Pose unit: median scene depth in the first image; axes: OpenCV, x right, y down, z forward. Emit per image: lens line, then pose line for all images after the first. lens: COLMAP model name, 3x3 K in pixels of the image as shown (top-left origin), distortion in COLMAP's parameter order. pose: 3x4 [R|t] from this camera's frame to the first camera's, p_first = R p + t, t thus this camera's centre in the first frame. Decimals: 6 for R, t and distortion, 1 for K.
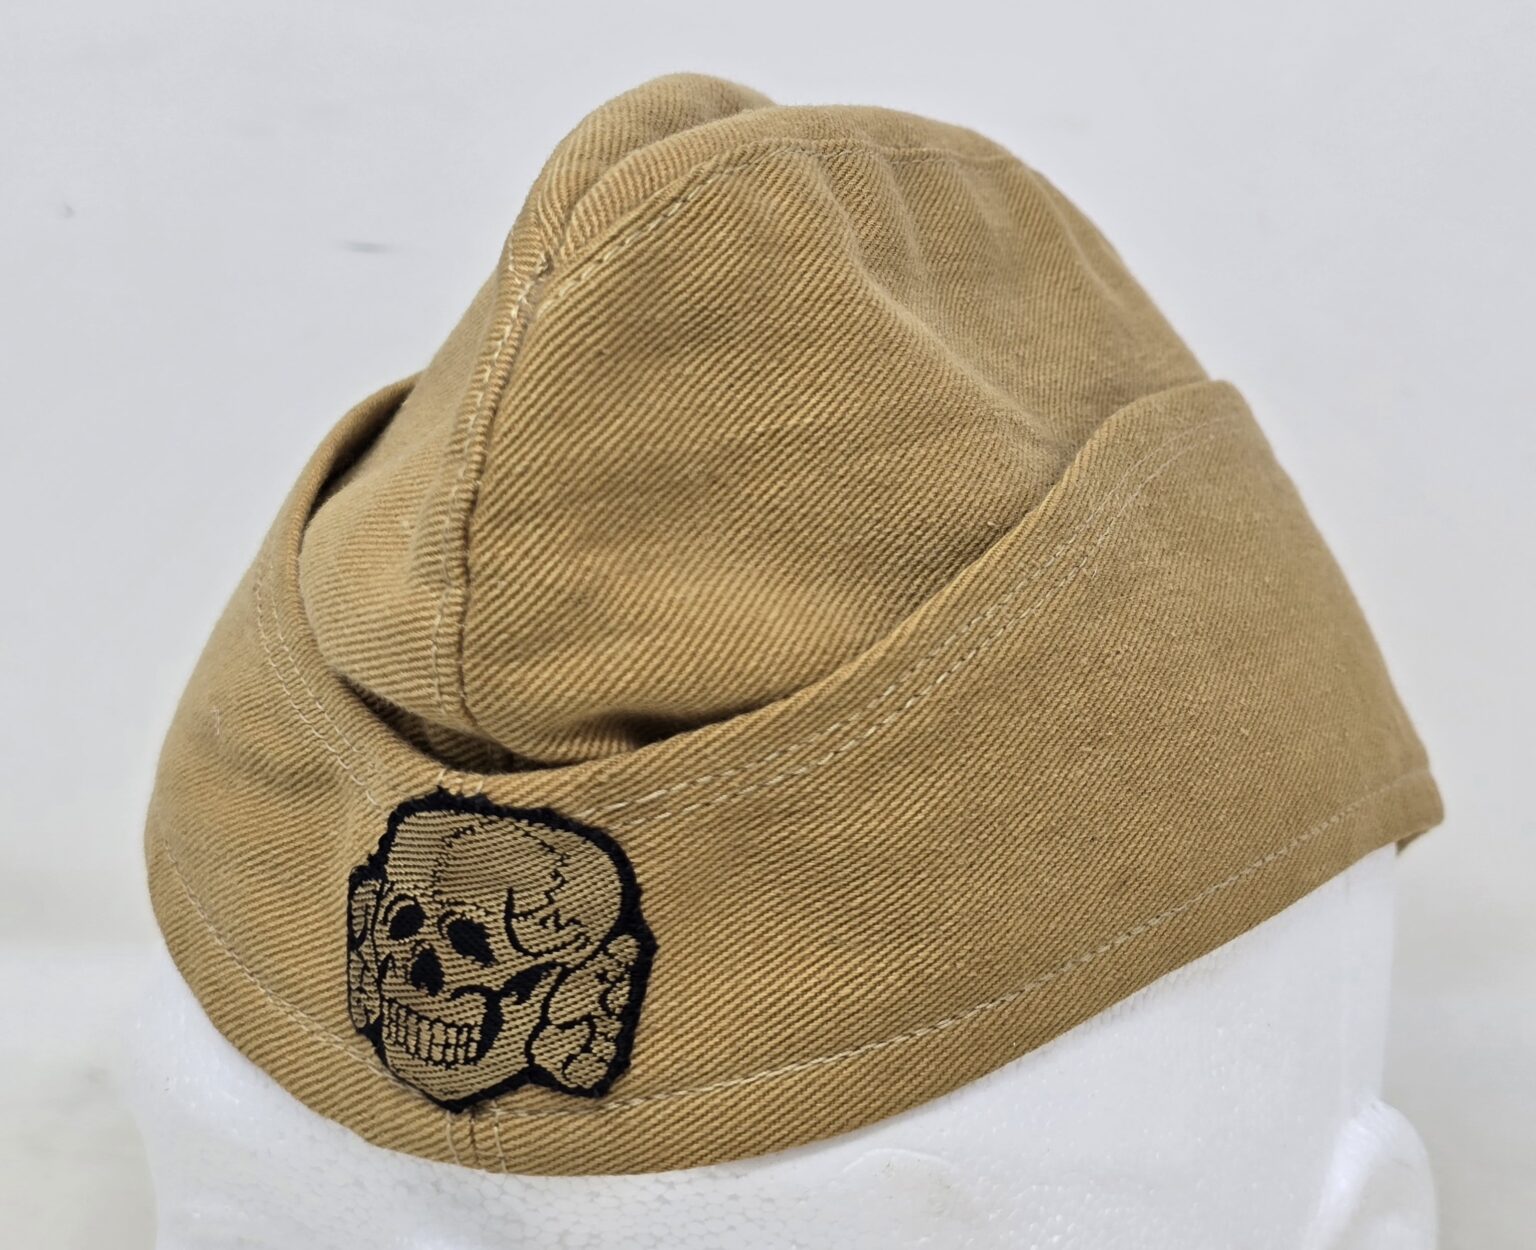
lens RADIAL K [[1116.4, 0, 768.1], [0, 1116.4, 654.2], [0, 0, 1]] dist [0.092312, -0.000280]
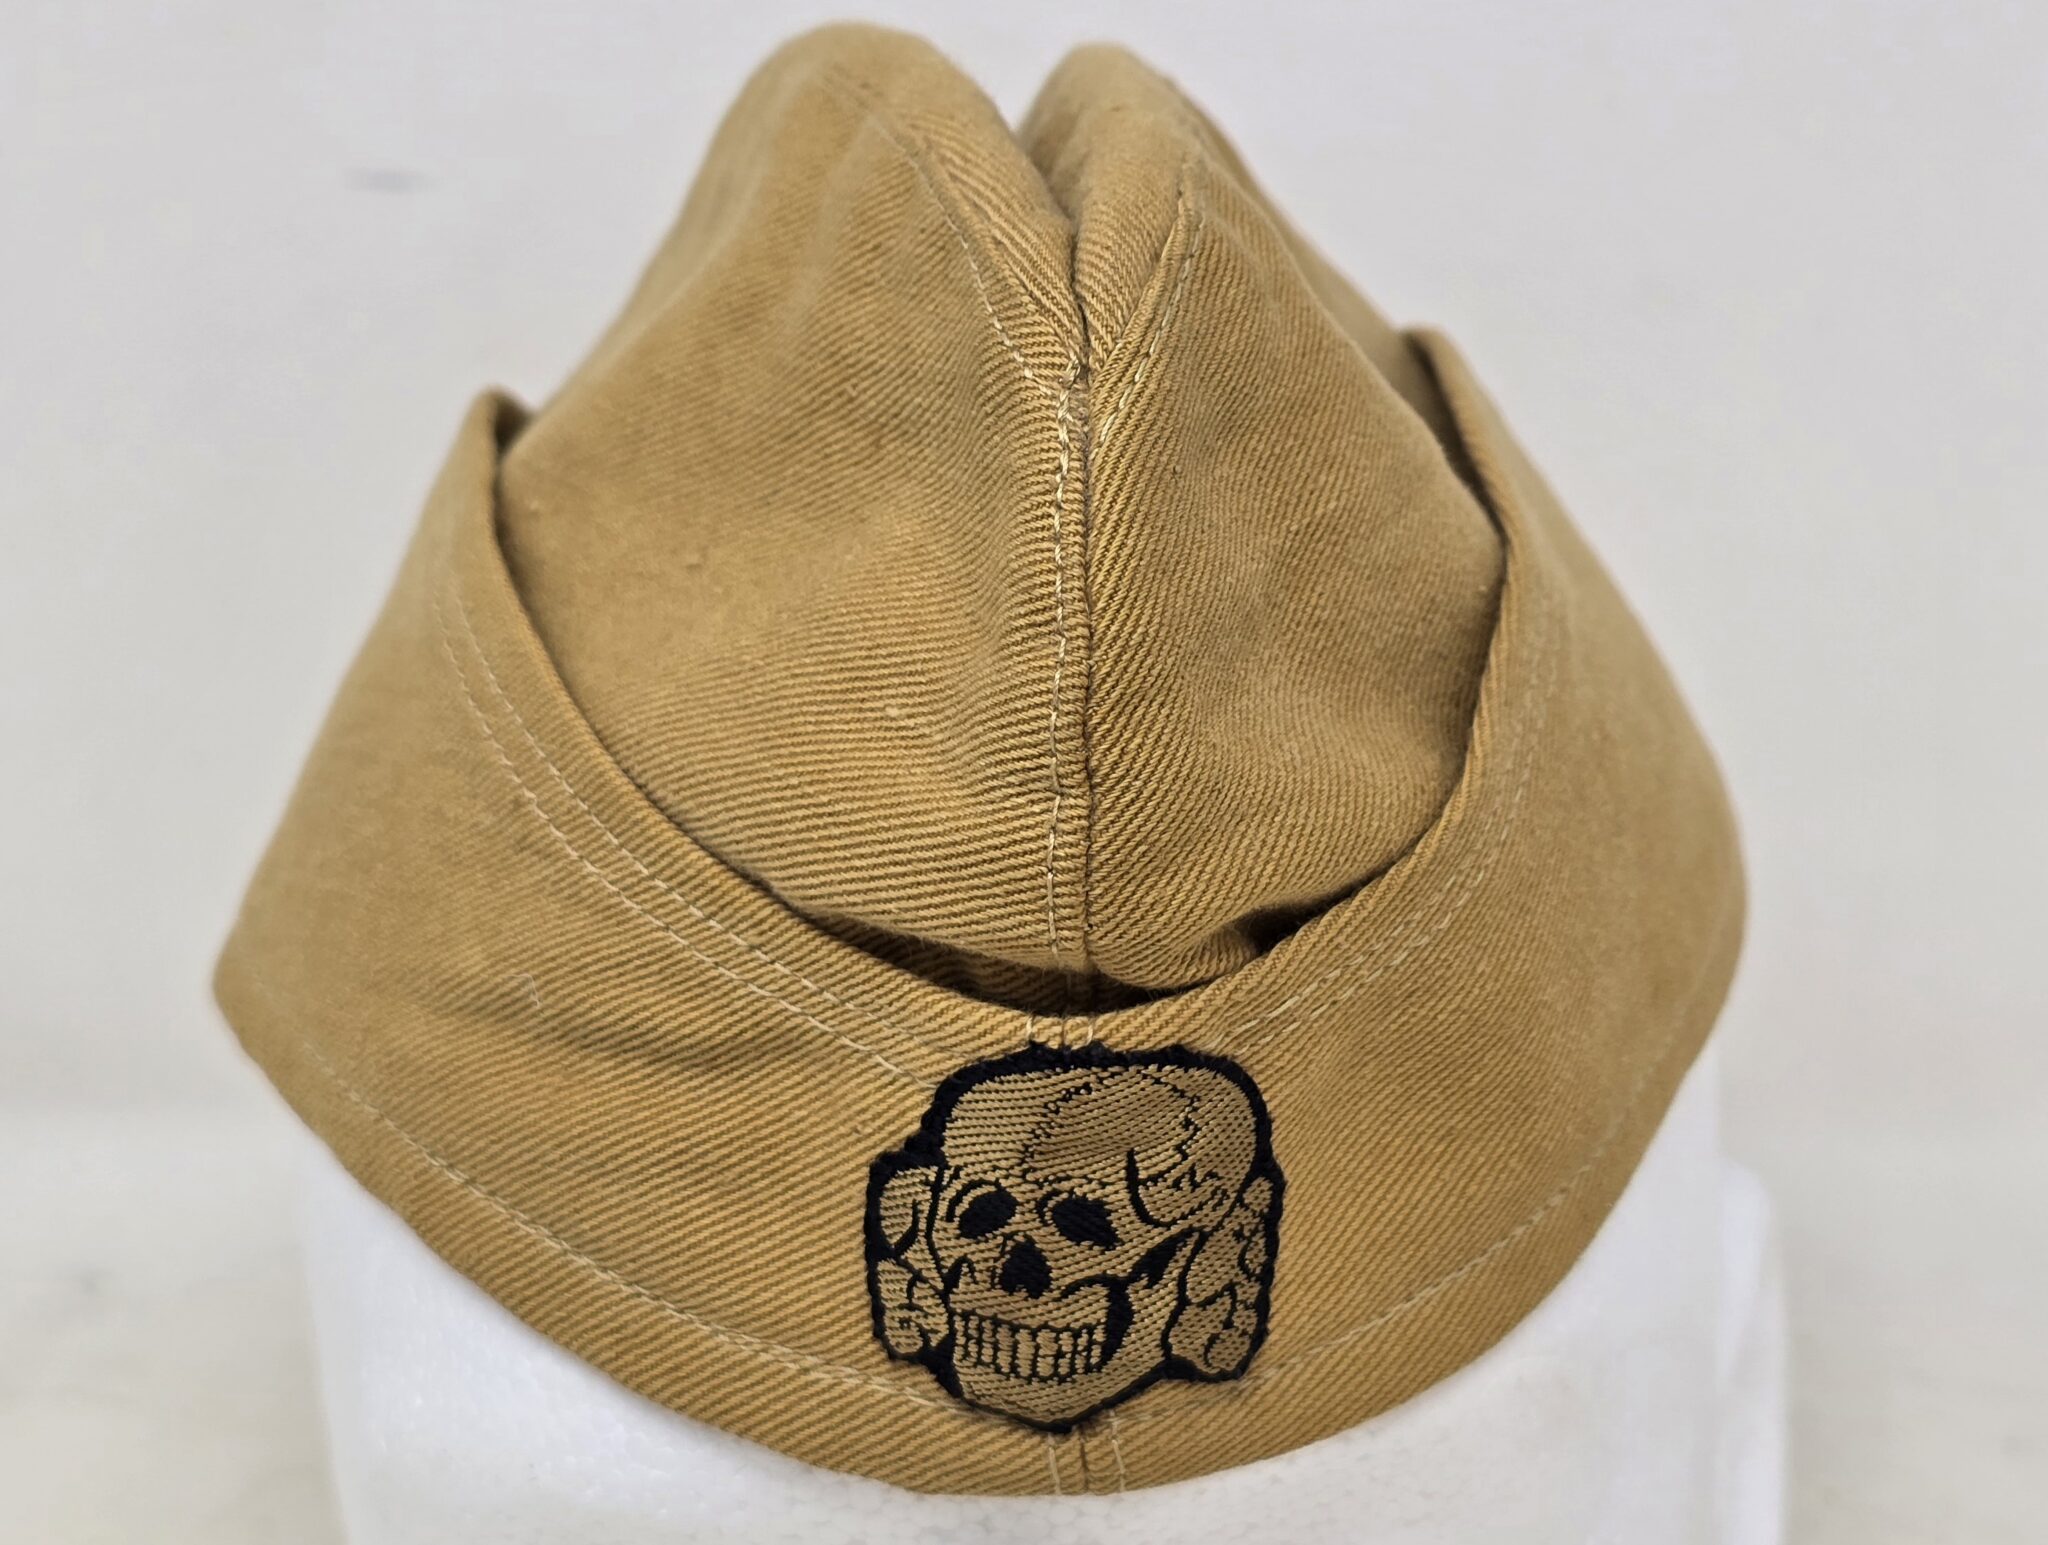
lens RADIAL K [[1450.3, 0, 1024.0], [0, 1450.3, 772.5], [0, 0, 1]] dist [0.108924, -0.000294]
pose [[0.973686, -0.152765, 0.169112, -0.424835], [0.144732, 0.987715, 0.058926, -0.124771], [-0.176036, -0.032899, 0.983834, 0.002063]]
